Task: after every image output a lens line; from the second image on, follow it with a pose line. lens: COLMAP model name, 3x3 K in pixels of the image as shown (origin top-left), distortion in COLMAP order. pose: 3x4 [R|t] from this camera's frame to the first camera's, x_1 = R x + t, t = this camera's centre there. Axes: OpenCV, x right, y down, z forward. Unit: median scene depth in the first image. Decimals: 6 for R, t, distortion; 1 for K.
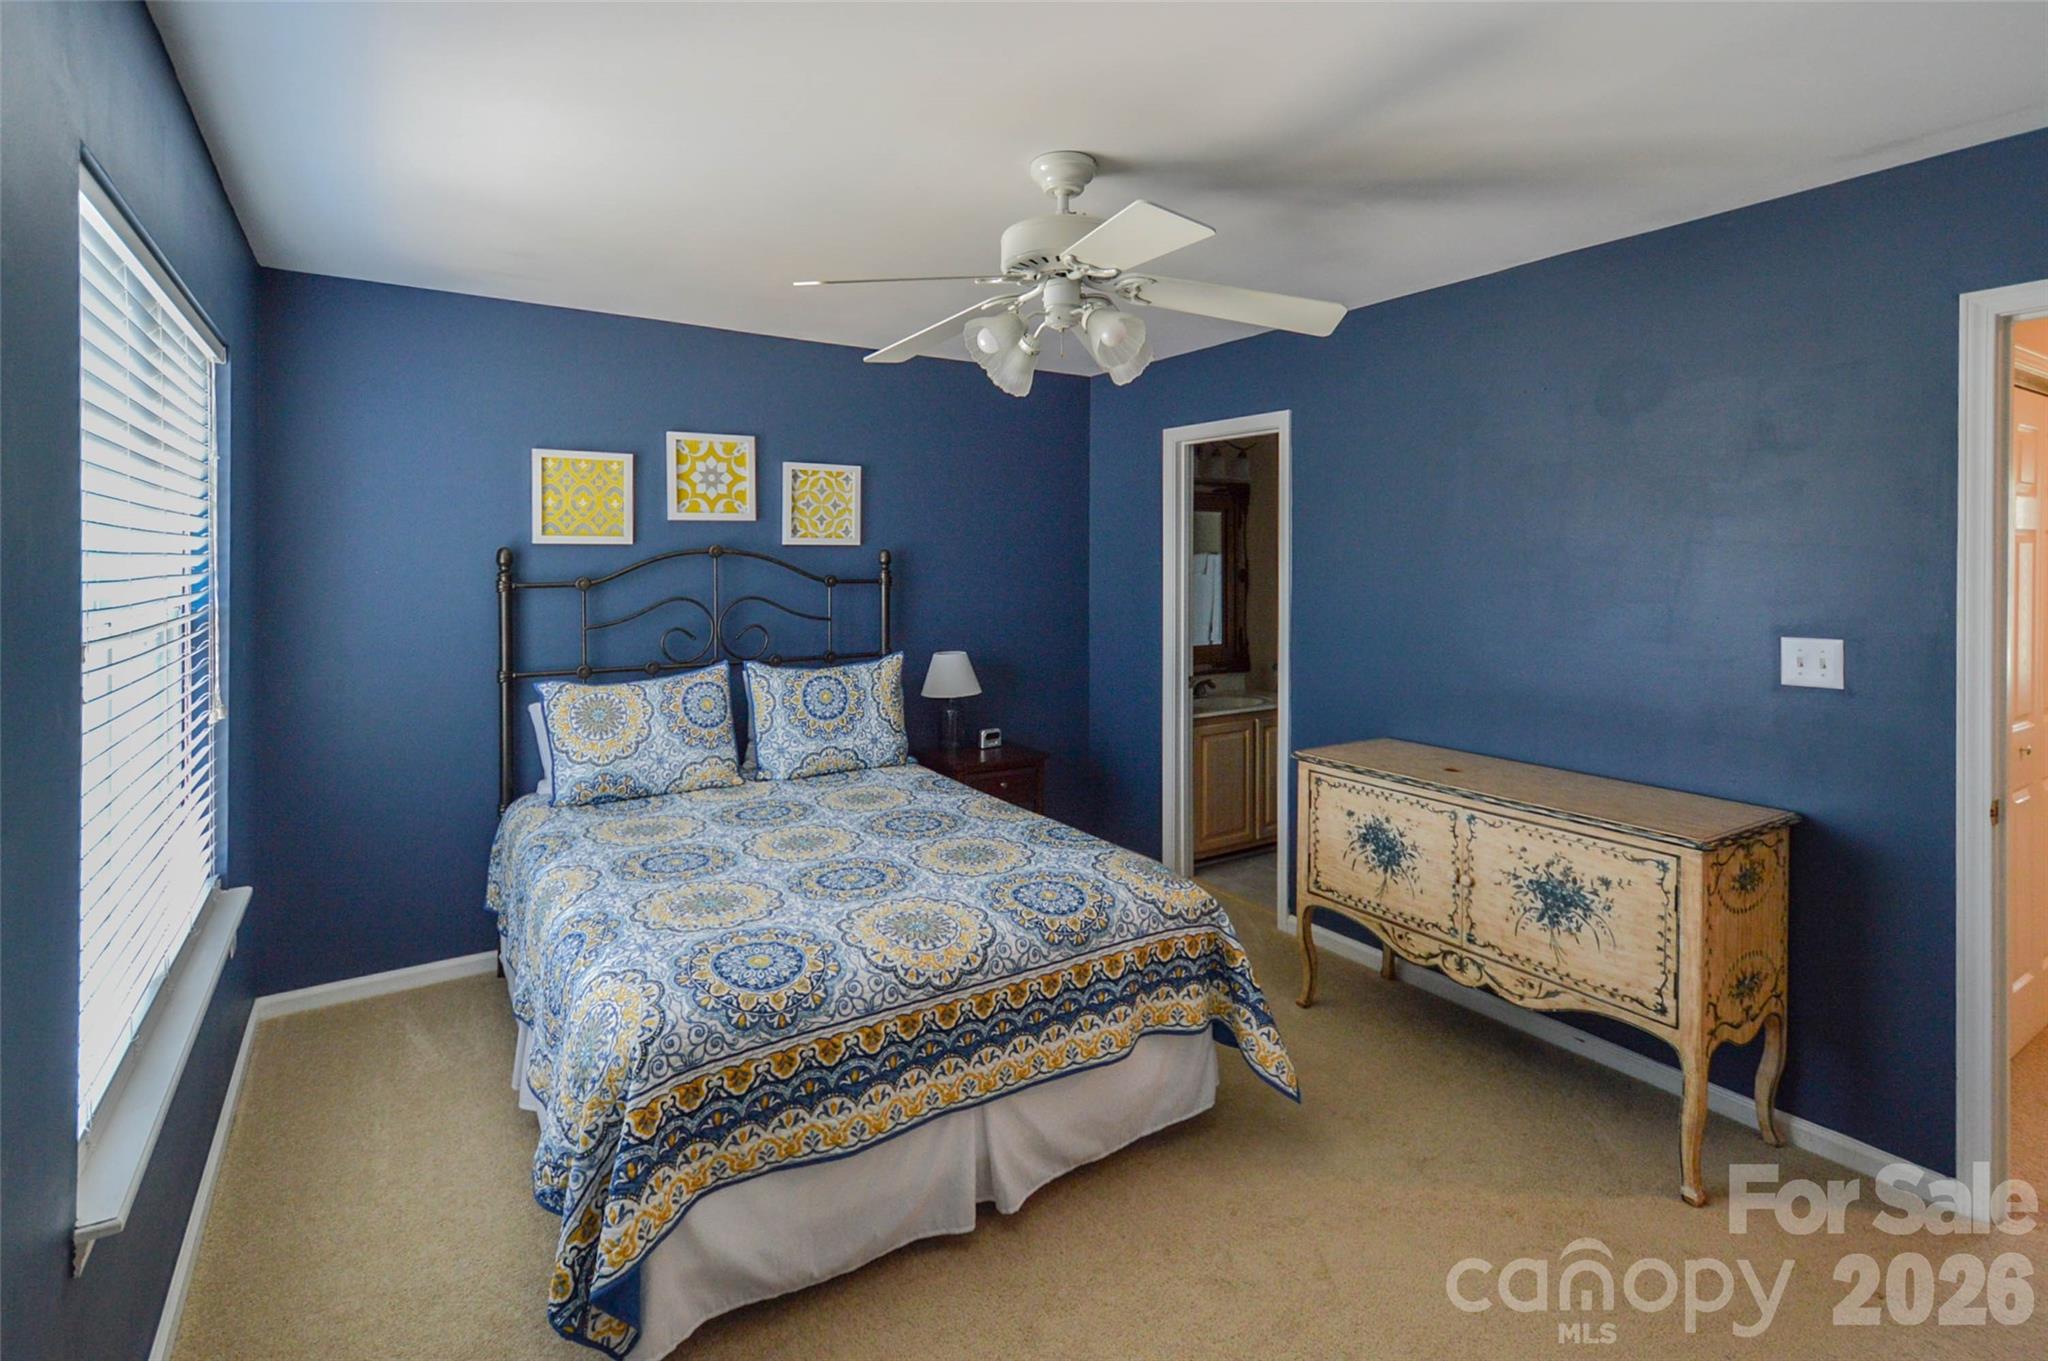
lens RADIAL K [[950.6, 0, 1037.4], [0, 950.6, 569.5], [0, 0, 1]] dist [0.019600, -0.001704]
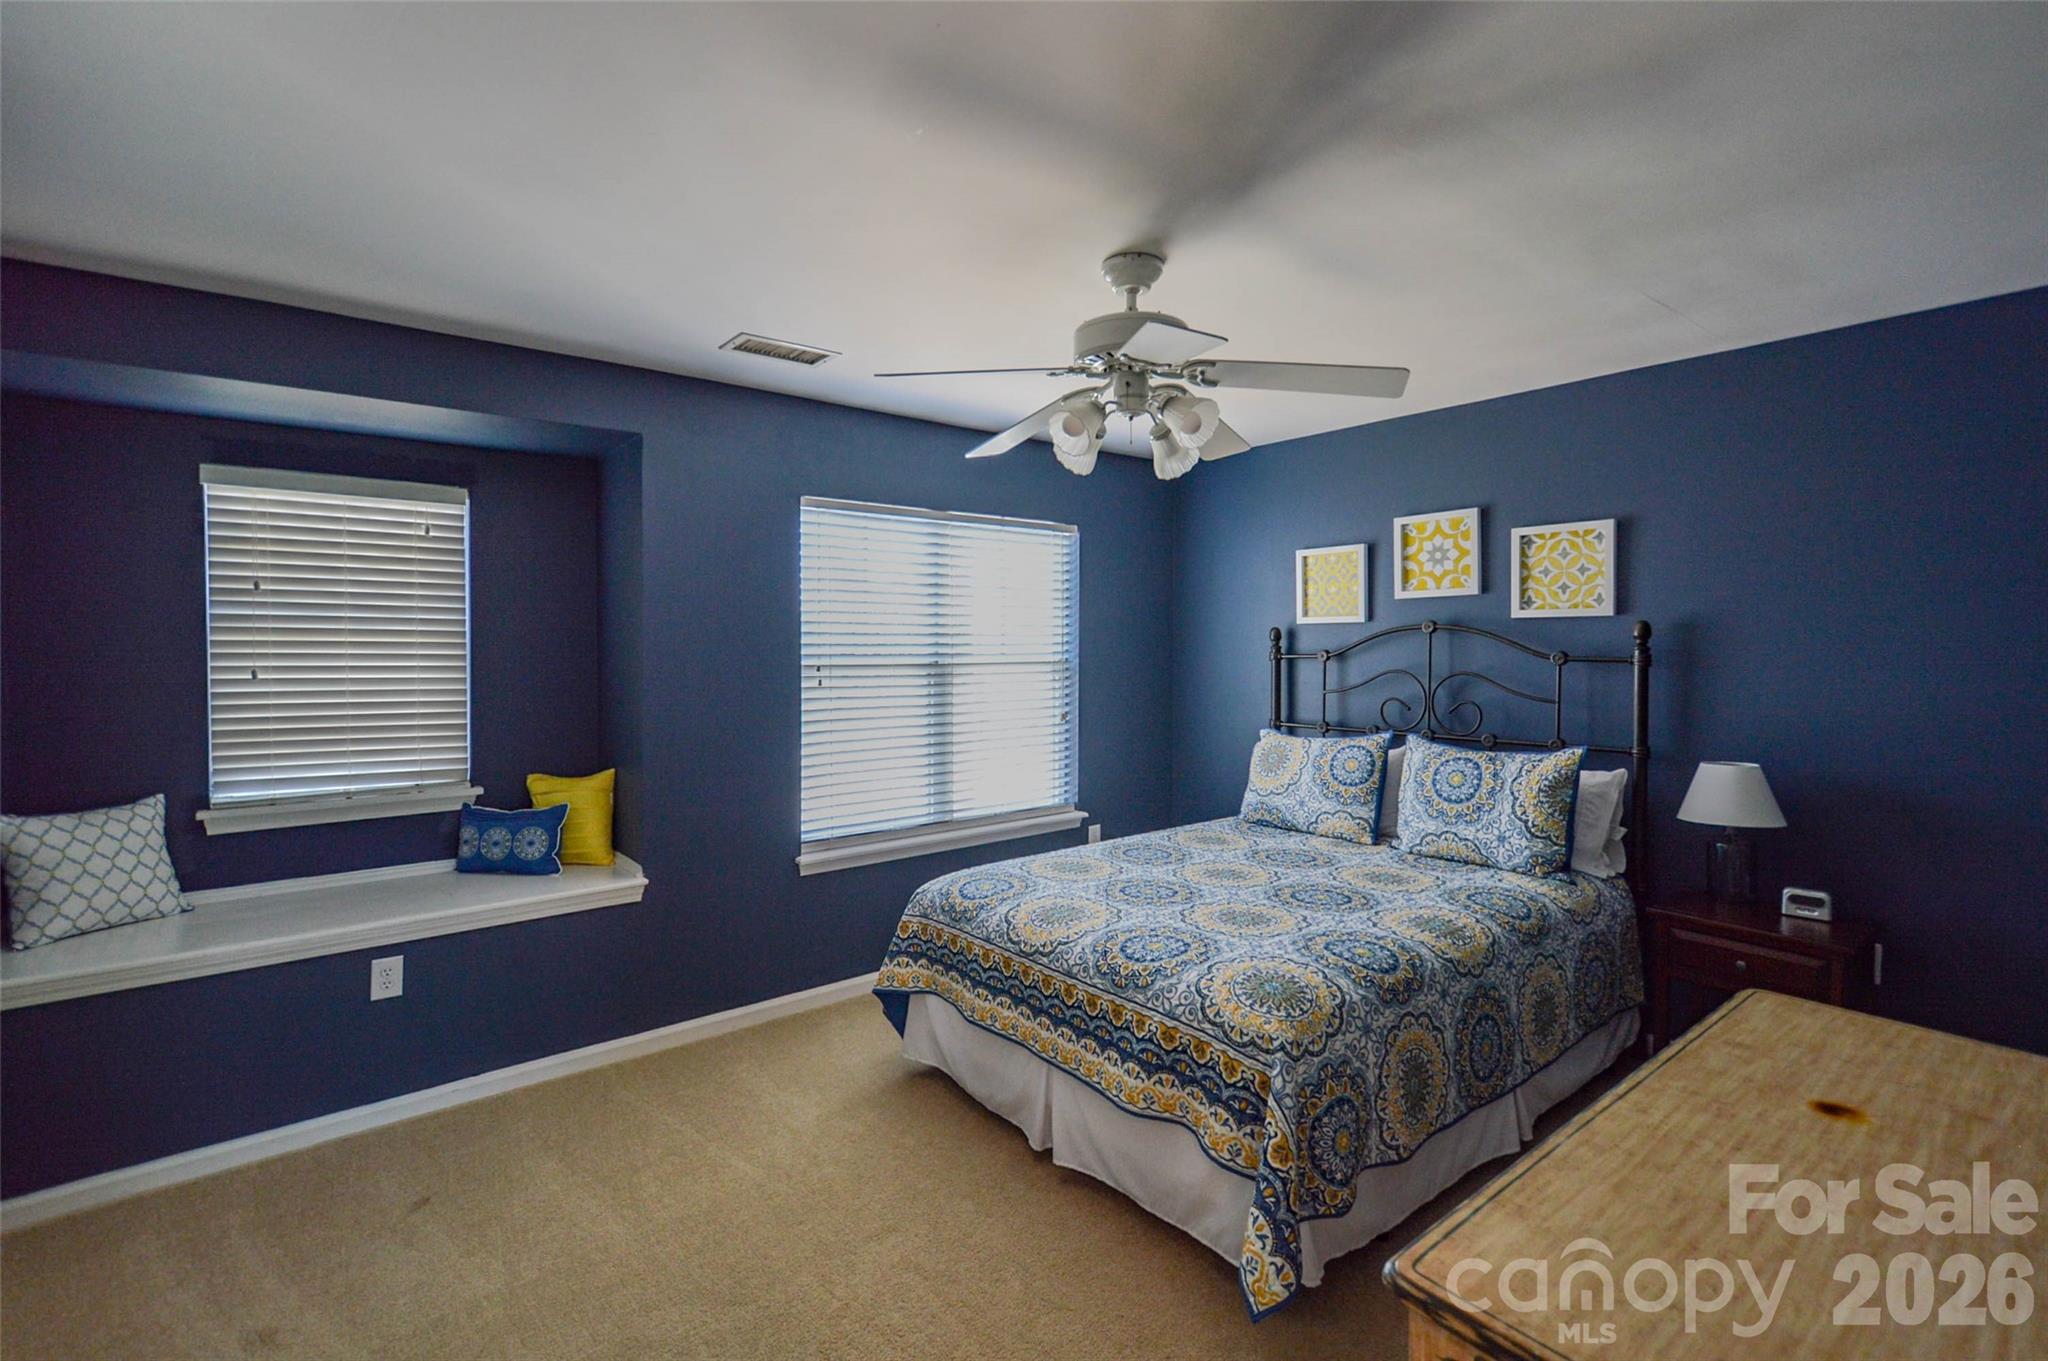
lens RADIAL K [[950.6, 0, 1027.0], [0, 950.6, 665.8], [0, 0, 1]] dist [0.019600, -0.001704]
pose [[0.084942, 0.020956, -0.996165, 0.662845], [-0.009762, 0.999748, 0.020198, 0.006406], [0.996338, 0.008009, 0.085125, 0.483485]]
